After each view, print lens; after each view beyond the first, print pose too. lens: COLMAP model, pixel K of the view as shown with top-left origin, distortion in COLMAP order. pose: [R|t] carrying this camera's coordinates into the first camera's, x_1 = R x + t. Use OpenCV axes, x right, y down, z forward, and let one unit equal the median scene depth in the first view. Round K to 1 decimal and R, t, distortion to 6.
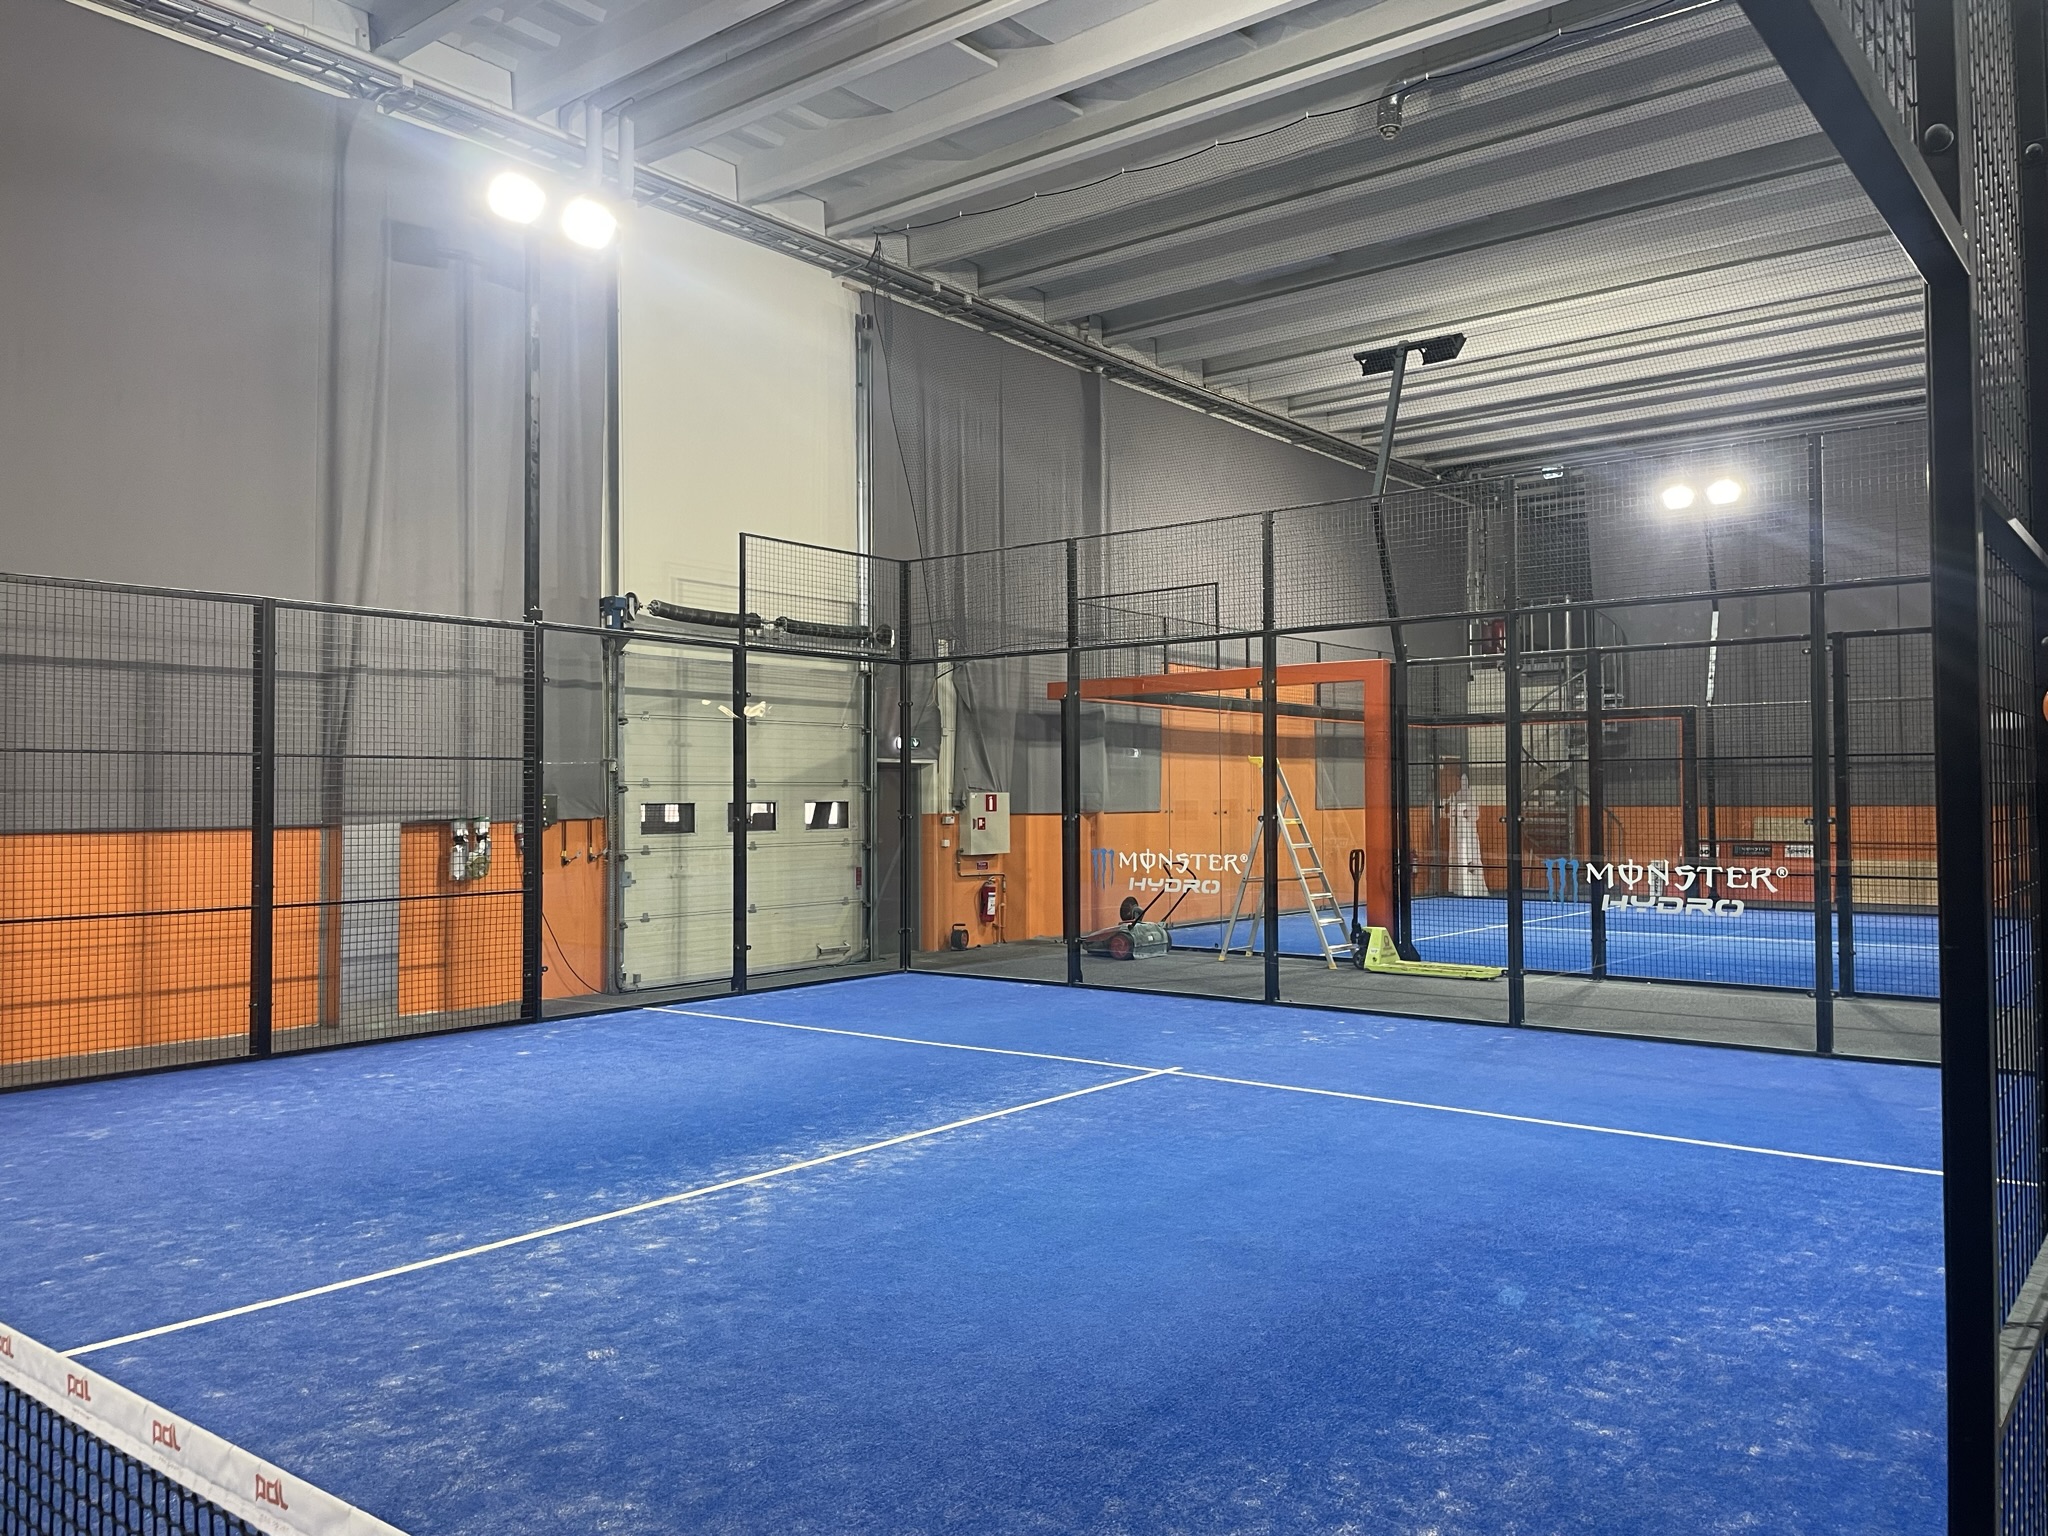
lens RADIAL K [[1535.7, 0, 1045.1], [0, 1535.7, 750.6], [0, 0, 1]] dist [0.081602, -0.108695]
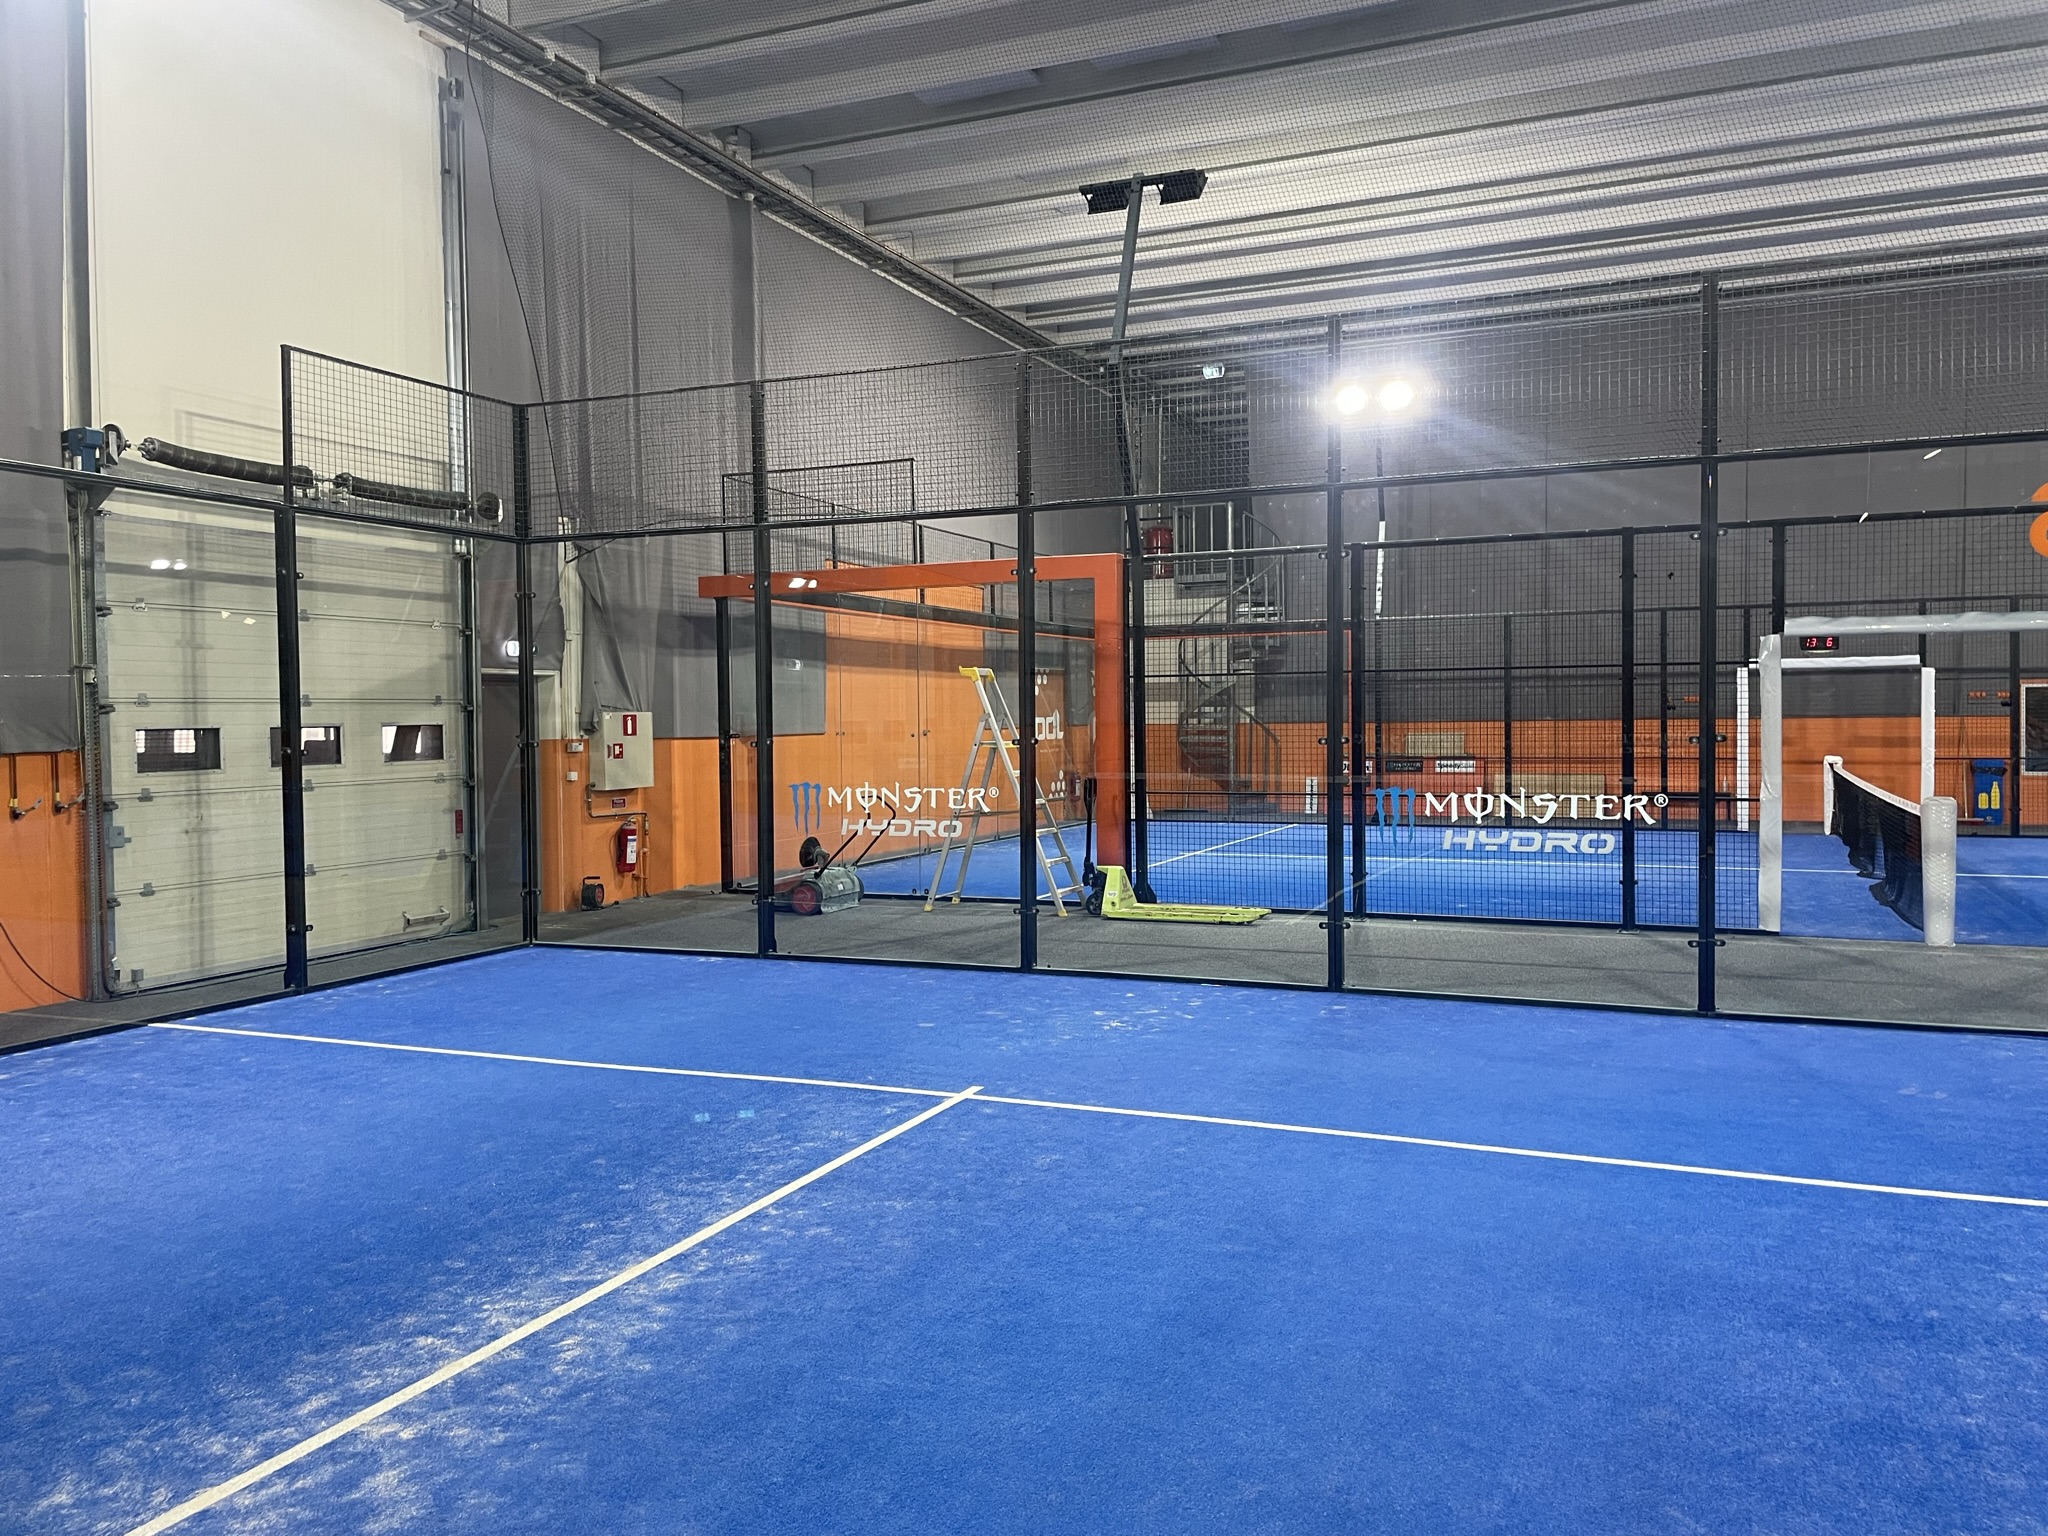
lens RADIAL K [[1535.7, 0, 1045.1], [0, 1535.7, 750.6], [0, 0, 1]] dist [0.081602, -0.108695]
pose [[0.964121, -0.011827, 0.265199, -0.051385], [-0.002141, 0.998628, 0.052319, 0.006019], [-0.265454, -0.051010, 0.962773, 0.207950]]
